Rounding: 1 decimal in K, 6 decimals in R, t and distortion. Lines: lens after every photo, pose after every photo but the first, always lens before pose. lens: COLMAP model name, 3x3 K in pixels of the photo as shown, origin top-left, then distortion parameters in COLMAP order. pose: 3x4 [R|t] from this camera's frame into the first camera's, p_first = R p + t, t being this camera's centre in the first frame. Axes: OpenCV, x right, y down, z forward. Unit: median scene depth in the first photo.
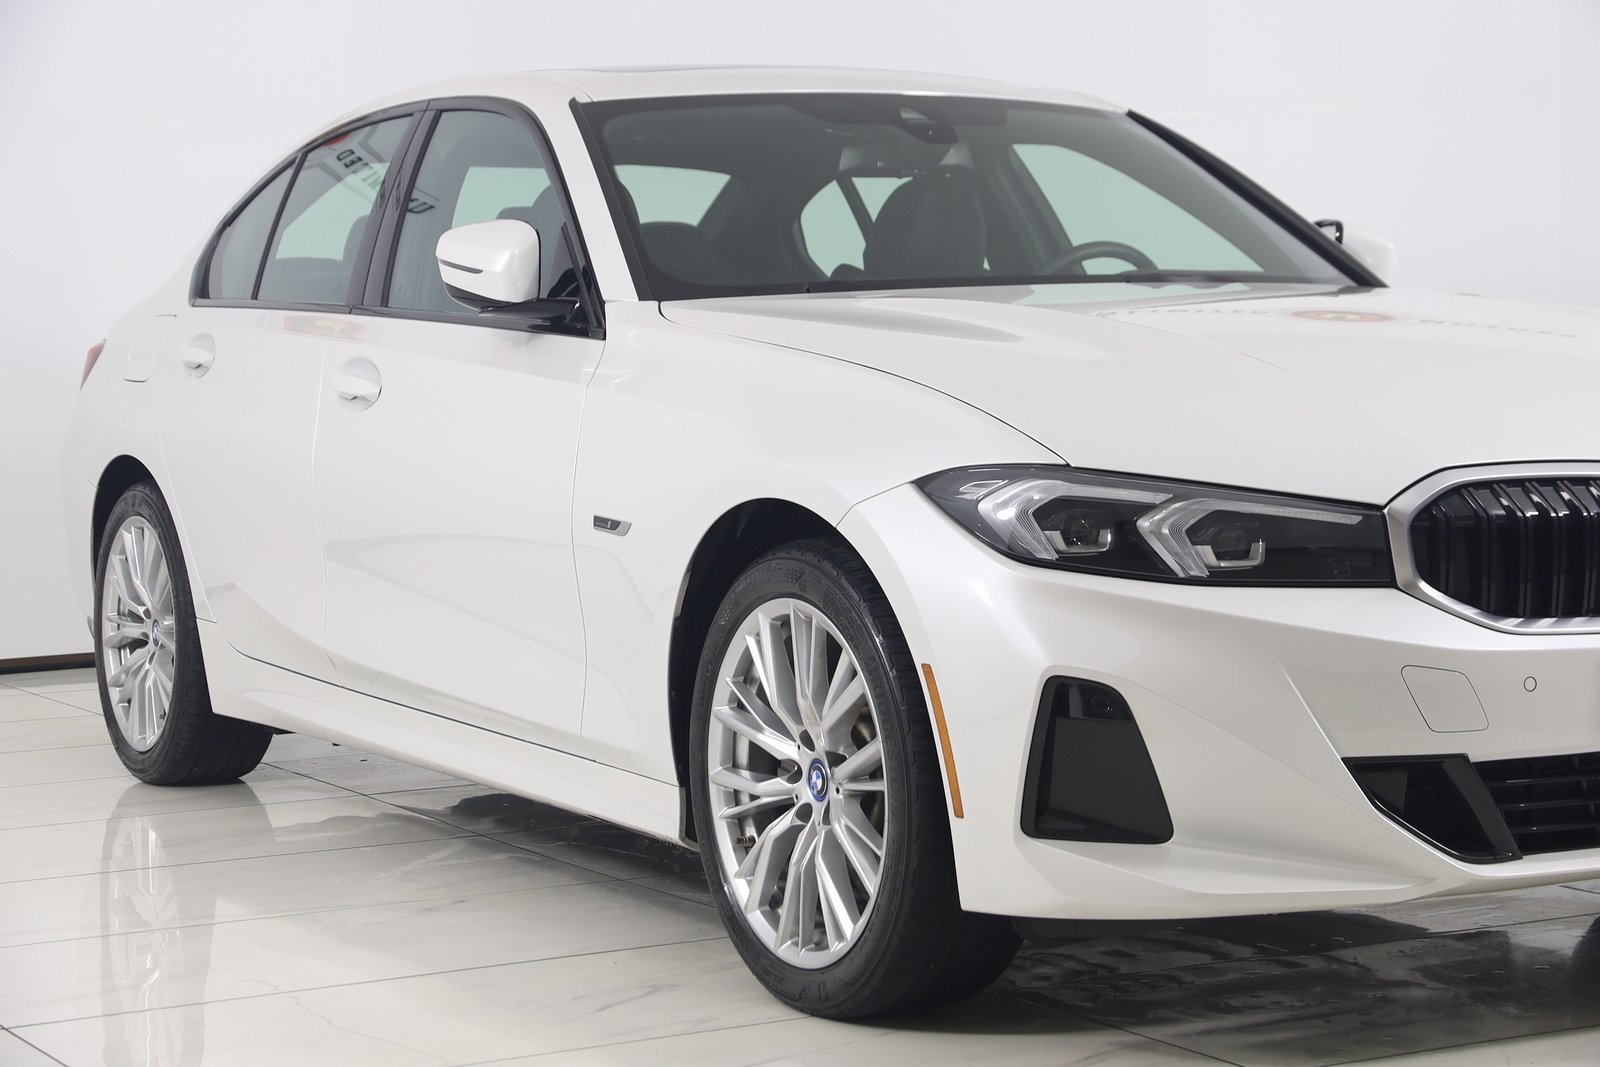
lens RADIAL K [[3418.1, 0, 789.7], [0, 3418.1, 495.4], [0, 0, 1]] dist [0.183293, 0.000000]
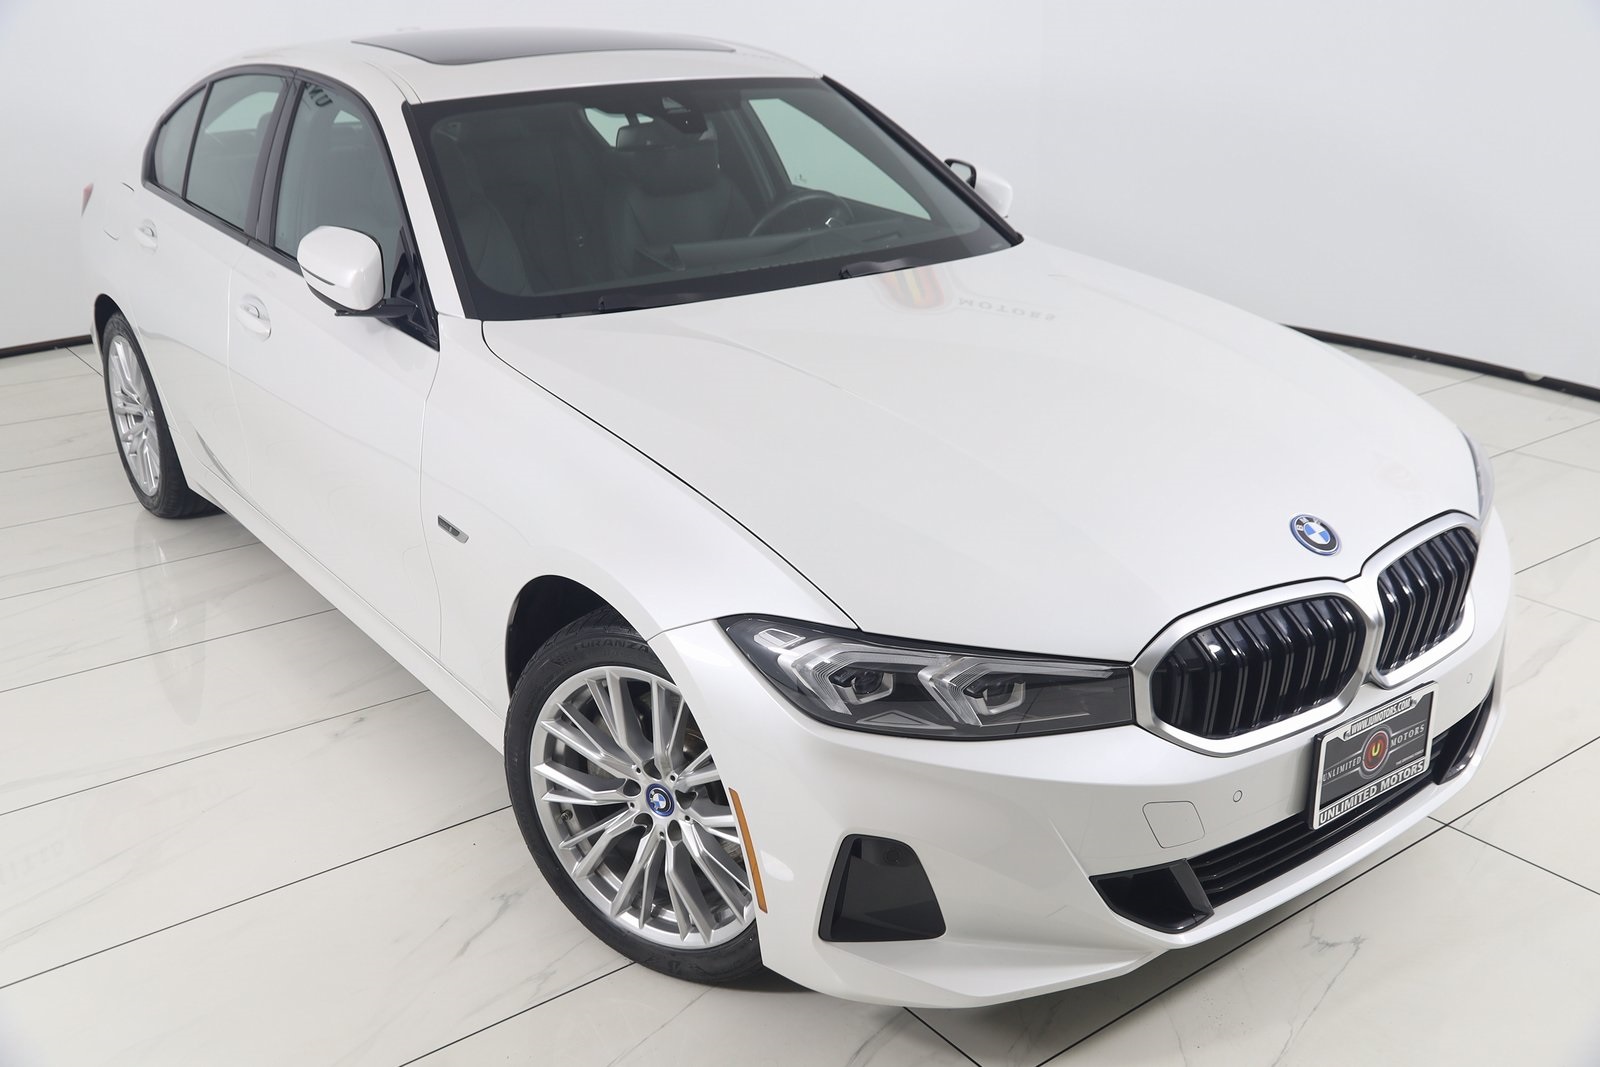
lens RADIAL K [[1542.5, 0, 798.9], [0, 1542.5, 533.9], [0, 0, 1]] dist [0.022157, 0.000000]
pose [[0.986535, -0.047304, 0.156558, -0.015688], [-0.003953, 0.950082, 0.311975, -0.196964], [-0.163501, -0.308393, 0.937102, 0.542603]]
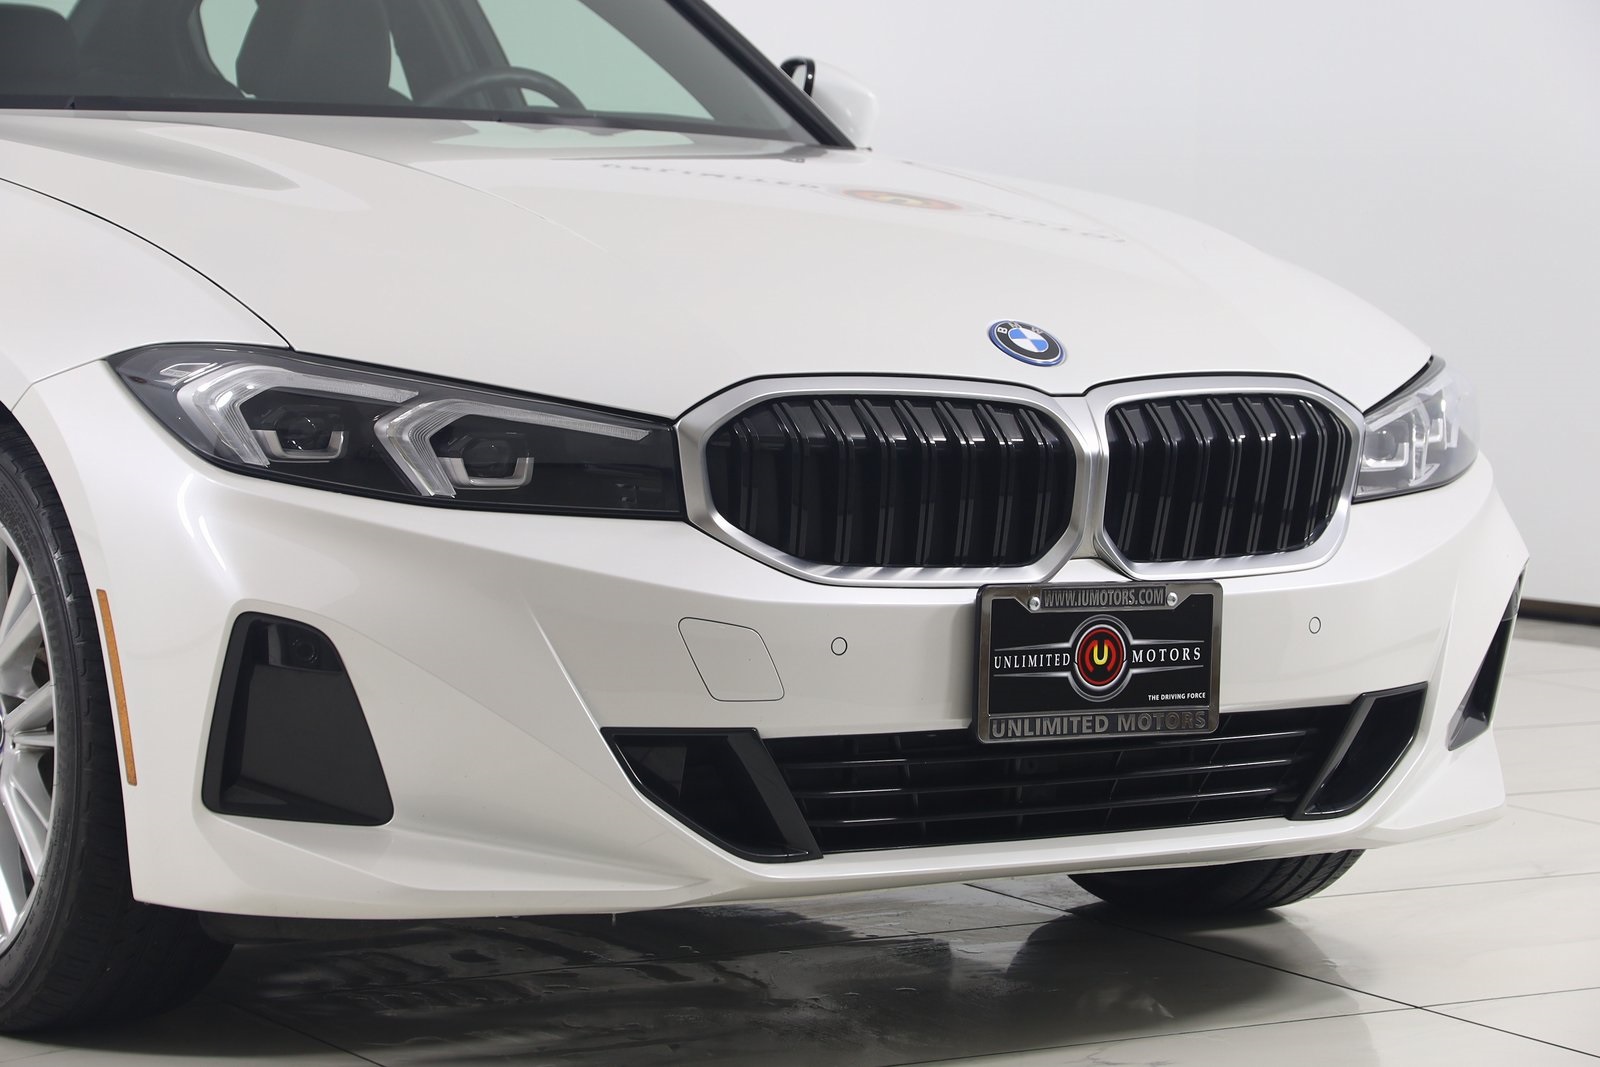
lens RADIAL K [[4269.3, 0, 807.3], [0, 4269.3, 542.4], [0, 0, 1]] dist [0.267296, 0.000000]
pose [[0.994235, 0.046040, 0.096835, 0.106803], [-0.049799, 0.998082, 0.036768, -0.006535], [-0.094957, -0.041378, 0.994621, -0.004854]]
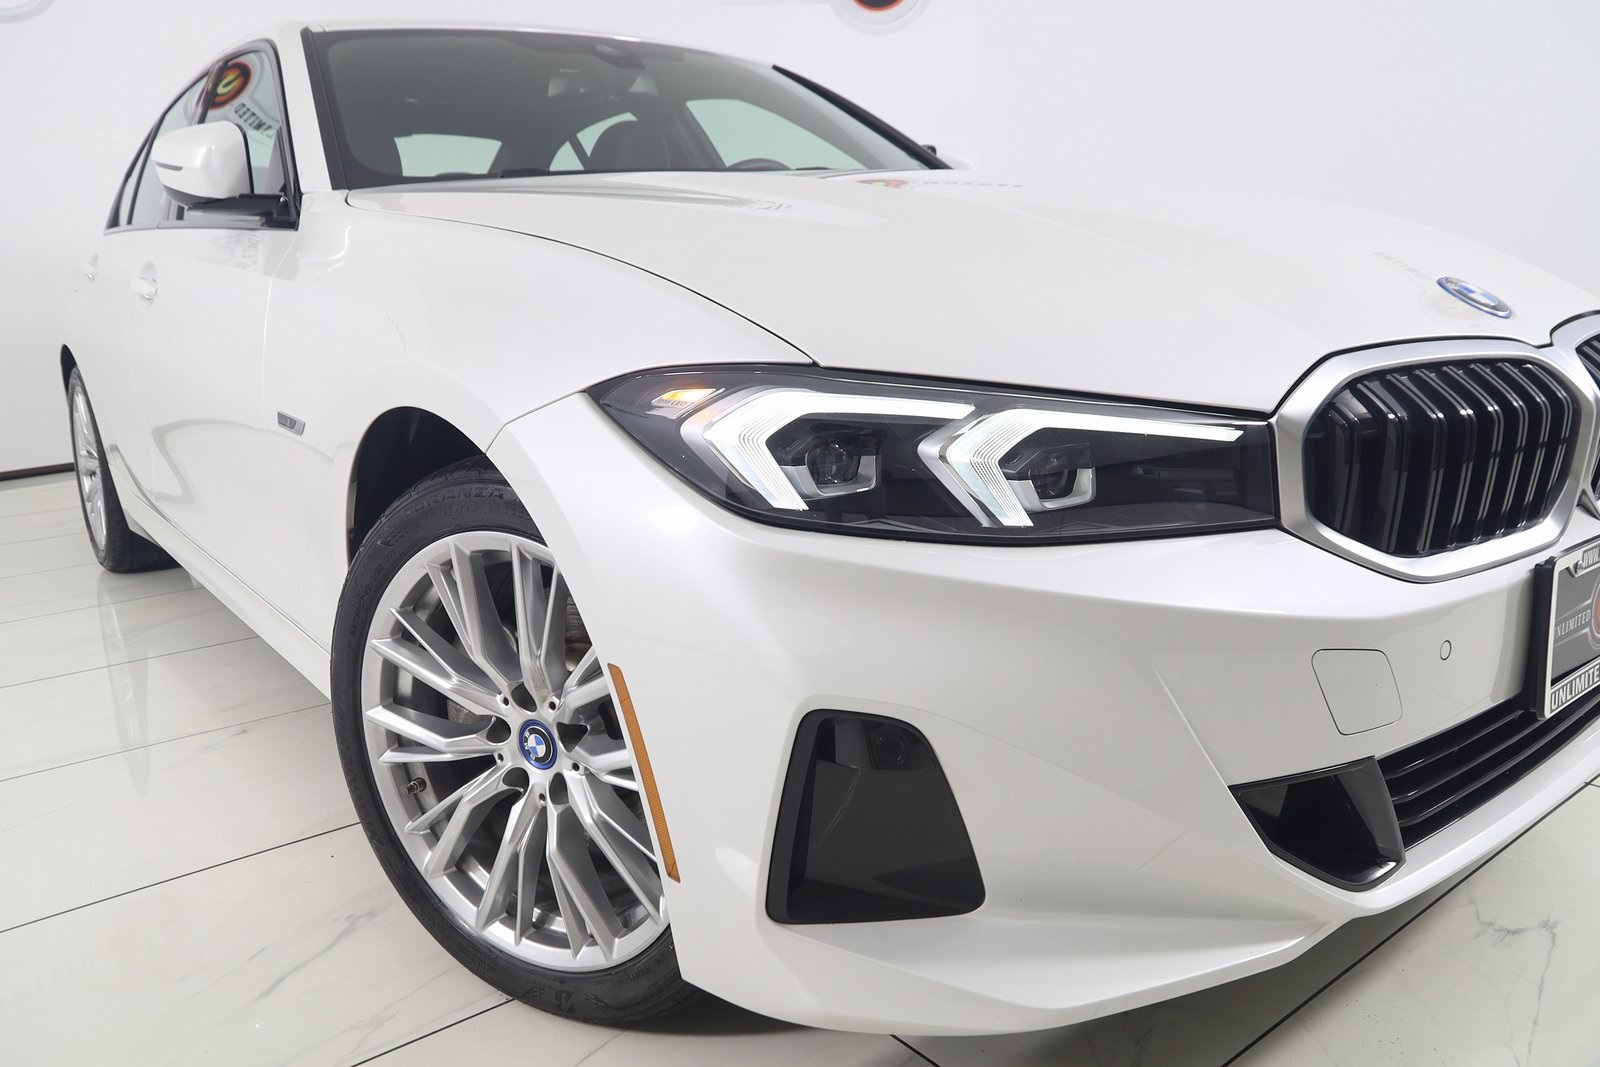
lens RADIAL K [[1195.5, 0, 793.0], [0, 1195.5, 518.9], [0, 0, 1]] dist [-0.051567, 0.033896]
pose [[0.983896, -0.054846, 0.170120, 0.036559], [0.027658, 0.987012, 0.158251, -0.016131], [-0.176590, -0.150997, 0.972633, 0.775968]]
